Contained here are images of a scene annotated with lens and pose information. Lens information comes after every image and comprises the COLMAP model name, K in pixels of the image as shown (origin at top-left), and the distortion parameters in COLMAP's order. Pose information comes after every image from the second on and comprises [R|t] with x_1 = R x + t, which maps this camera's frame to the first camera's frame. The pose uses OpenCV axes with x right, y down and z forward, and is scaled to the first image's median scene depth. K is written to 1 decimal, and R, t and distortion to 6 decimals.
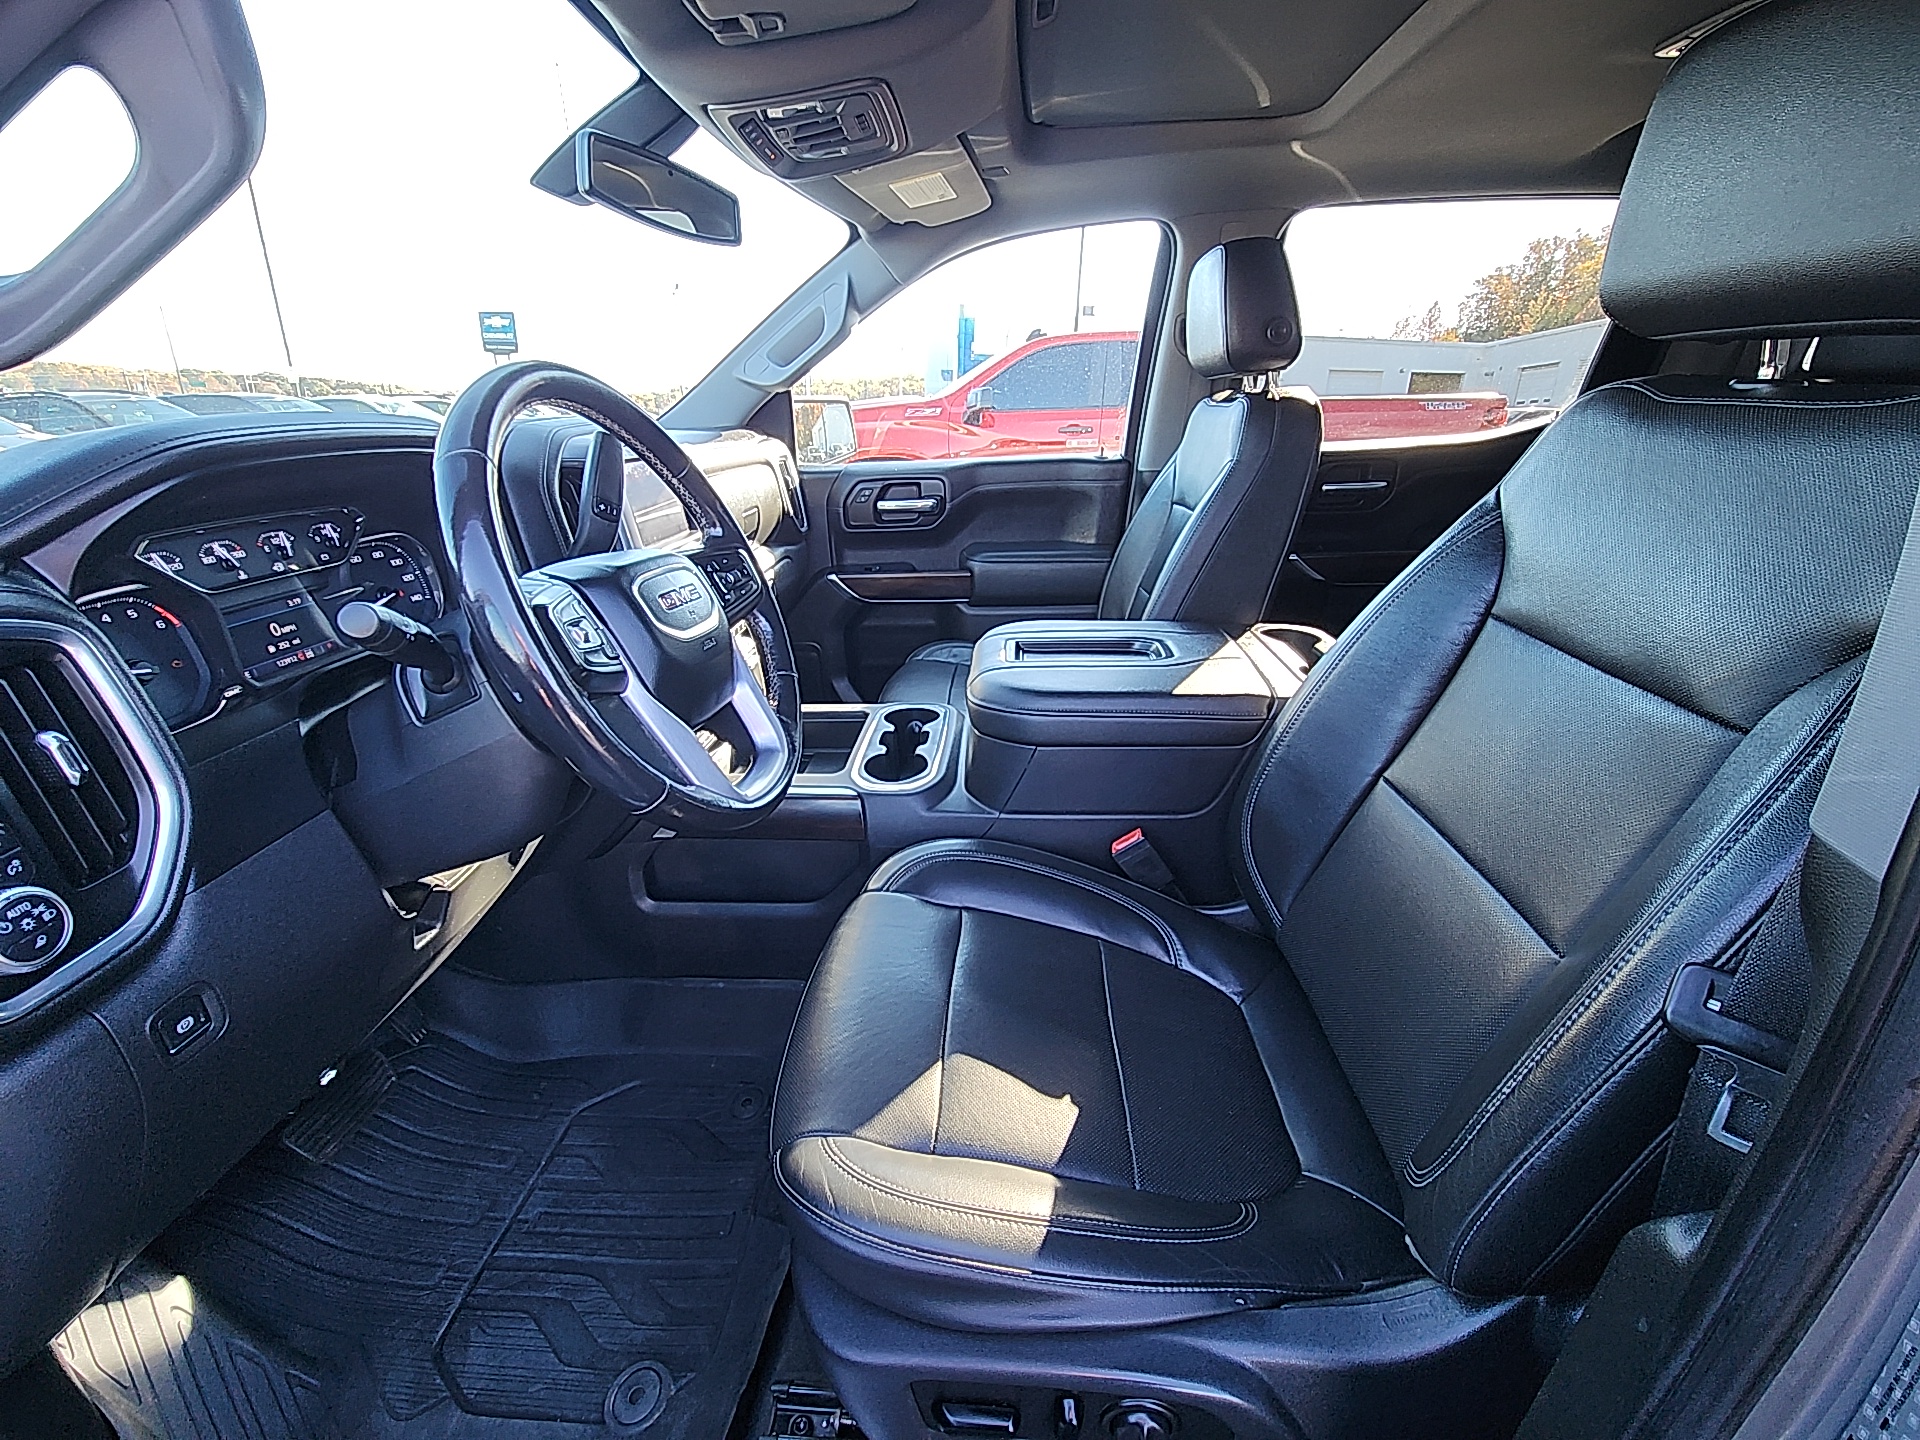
lens RADIAL K [[769.9, 0, 949.5], [0, 769.9, 705.1], [0, 0, 1]] dist [0.010709, -0.008359]
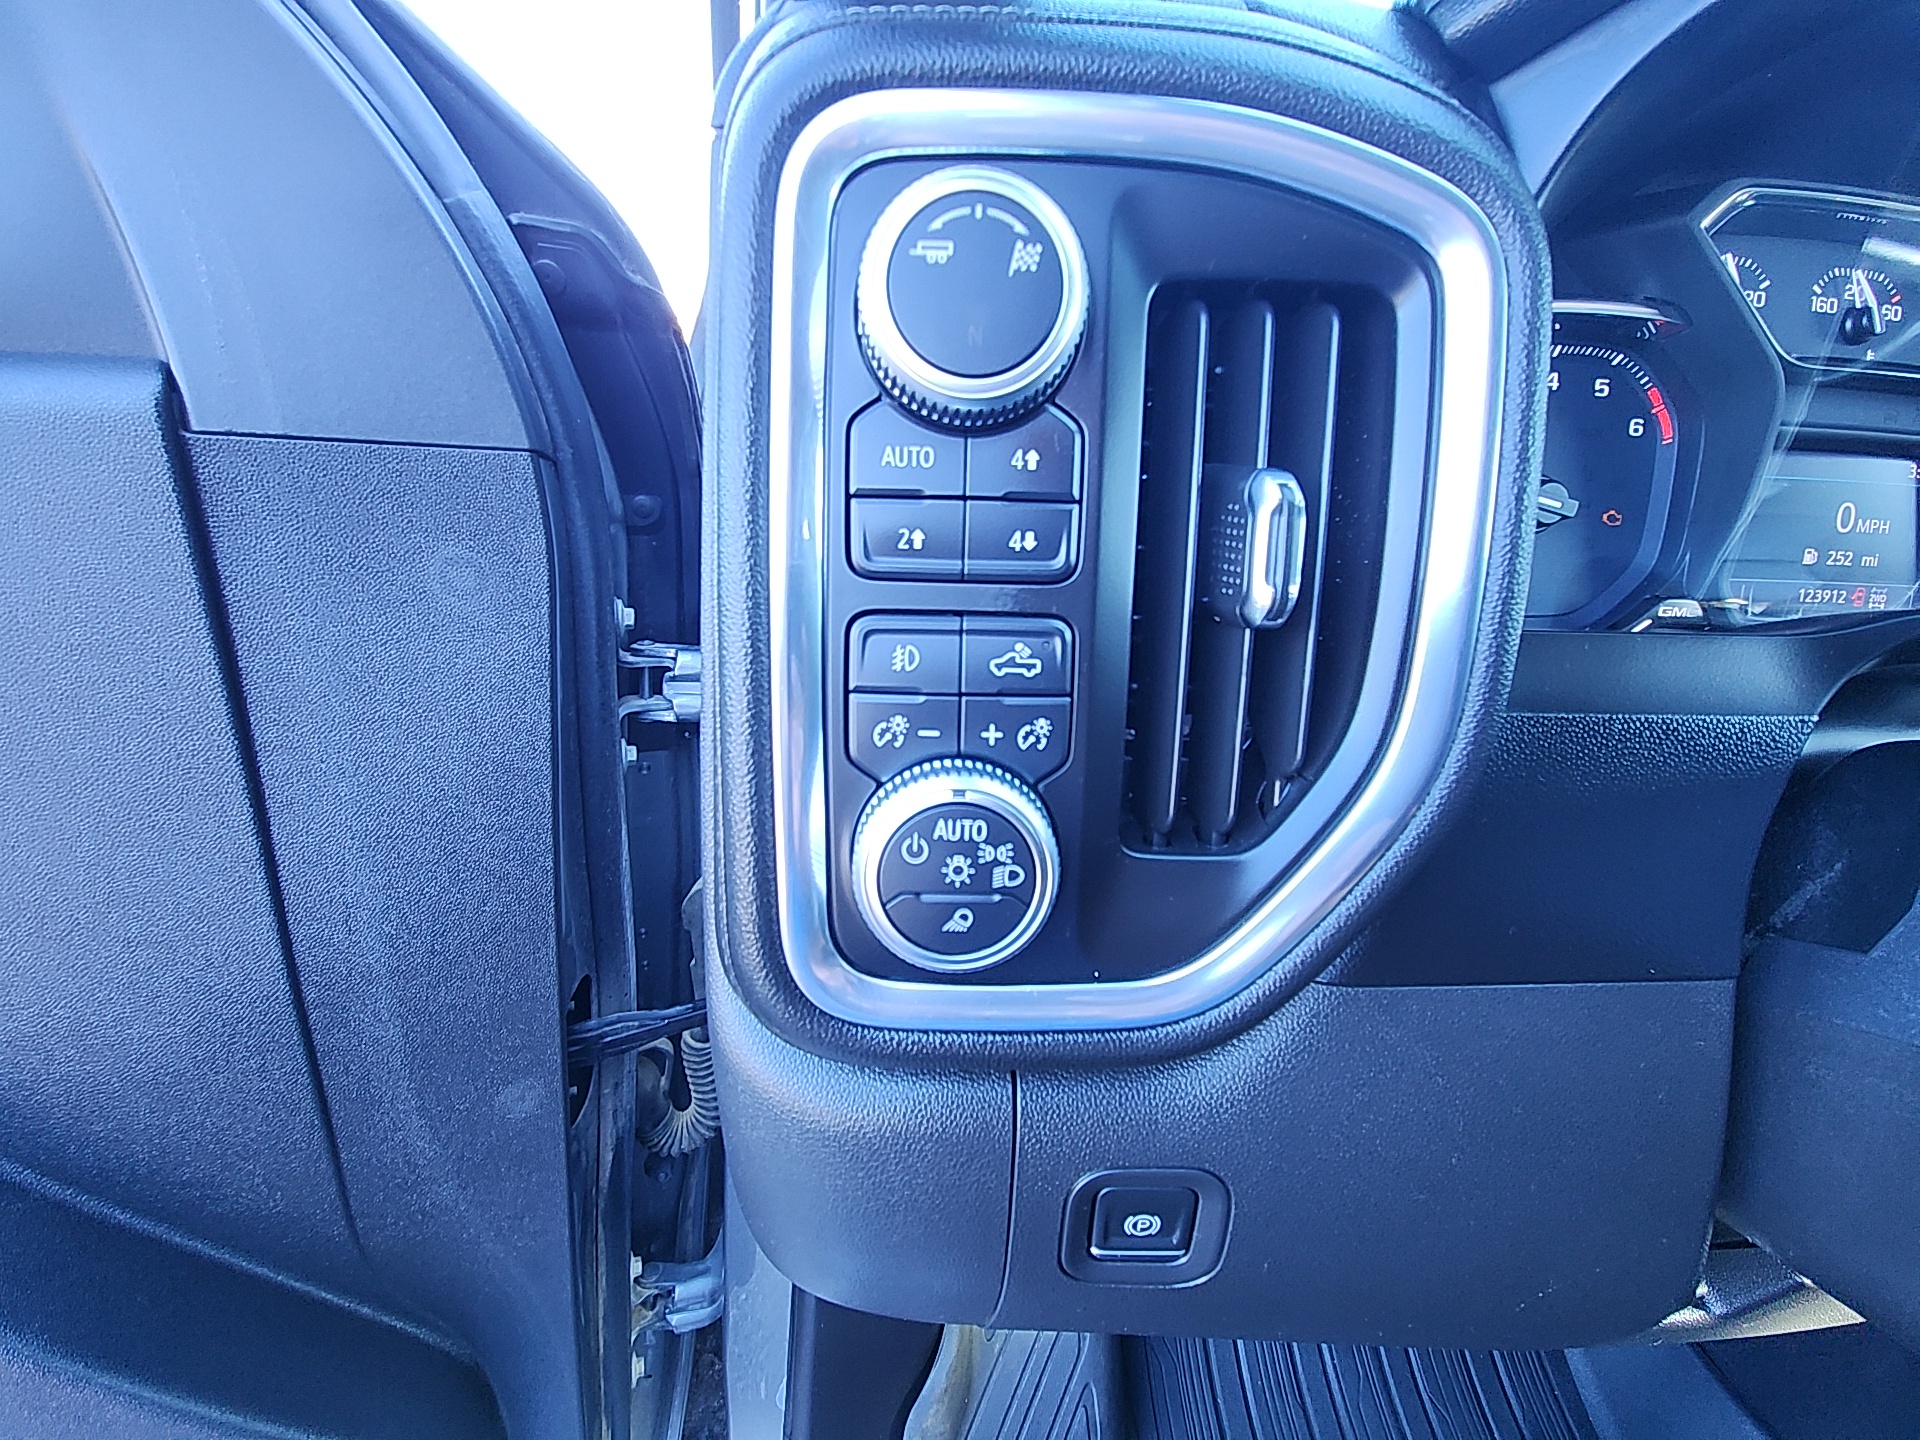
lens RADIAL K [[789.3, 0, 952.0], [0, 789.3, 712.9], [0, 0, 1]] dist [0.012976, -0.013977]
pose [[0.091791, 0.348033, -0.932978, -0.366084], [-0.385997, 0.876114, 0.288844, 0.042524], [0.917922, 0.333614, 0.214759, 0.378707]]
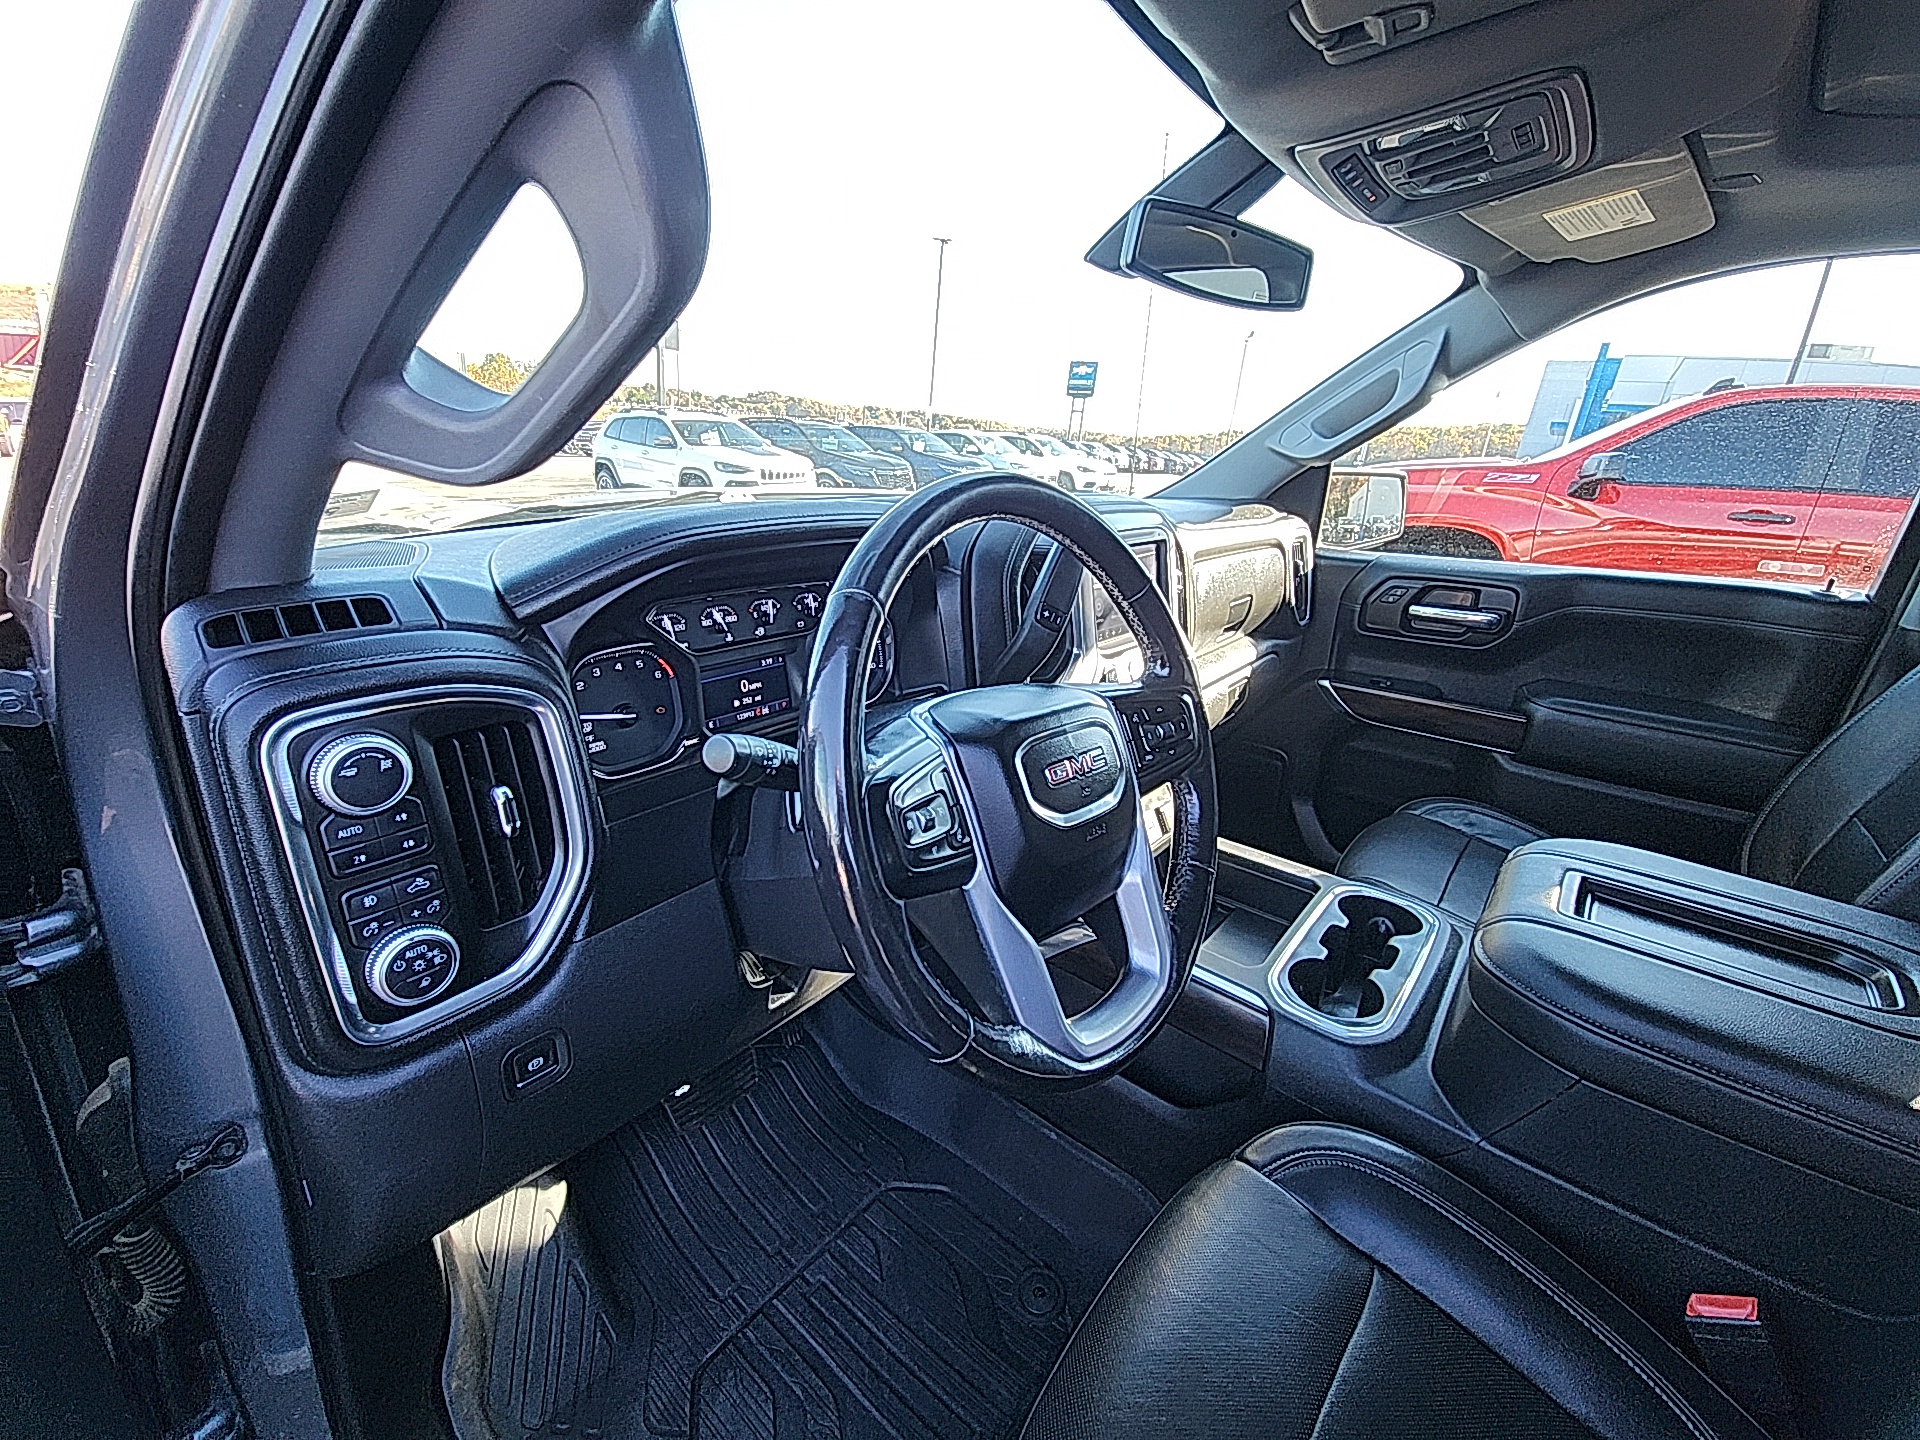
lens RADIAL K [[769.9, 0, 949.5], [0, 769.9, 705.1], [0, 0, 1]] dist [0.010709, -0.008359]
pose [[0.801306, 0.231487, -0.551654, -0.023198], [-0.258251, 0.965610, 0.030069, -0.133844], [0.539643, 0.118371, 0.833531, 0.186167]]
